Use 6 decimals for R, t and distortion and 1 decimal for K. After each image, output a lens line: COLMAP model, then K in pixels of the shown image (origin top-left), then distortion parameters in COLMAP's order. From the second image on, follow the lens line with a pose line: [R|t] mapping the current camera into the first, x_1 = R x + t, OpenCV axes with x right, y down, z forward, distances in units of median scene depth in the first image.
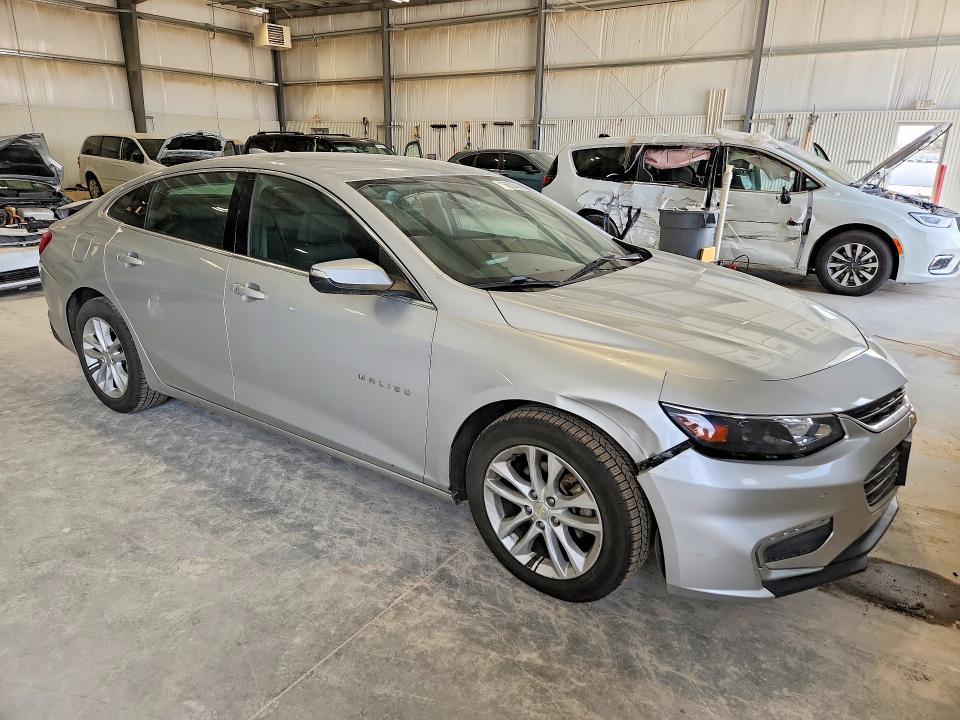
lens RADIAL K [[646.5, 0, 472.6], [0, 646.5, 360.5], [0, 0, 1]] dist [0.058594, -0.038531]
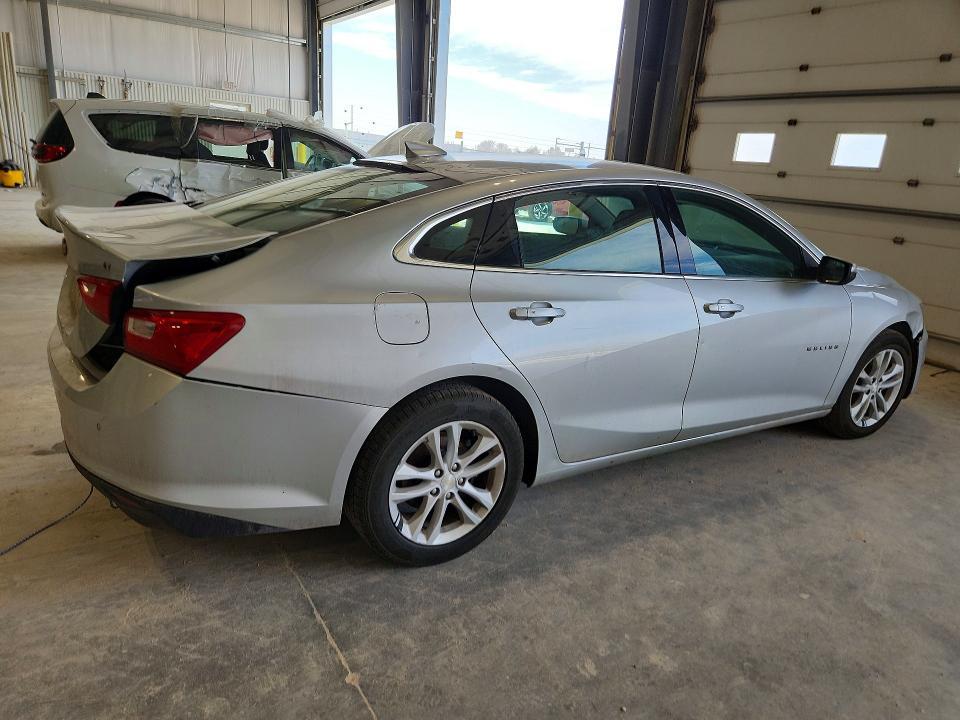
lens RADIAL K [[646.5, 0, 472.6], [0, 646.5, 360.5], [0, 0, 1]] dist [0.058594, -0.038531]
pose [[0.392558, -0.267911, 0.879842, -1.050183], [0.209359, 0.957549, 0.198163, -0.239860], [-0.895582, 0.106413, 0.431983, 0.669224]]
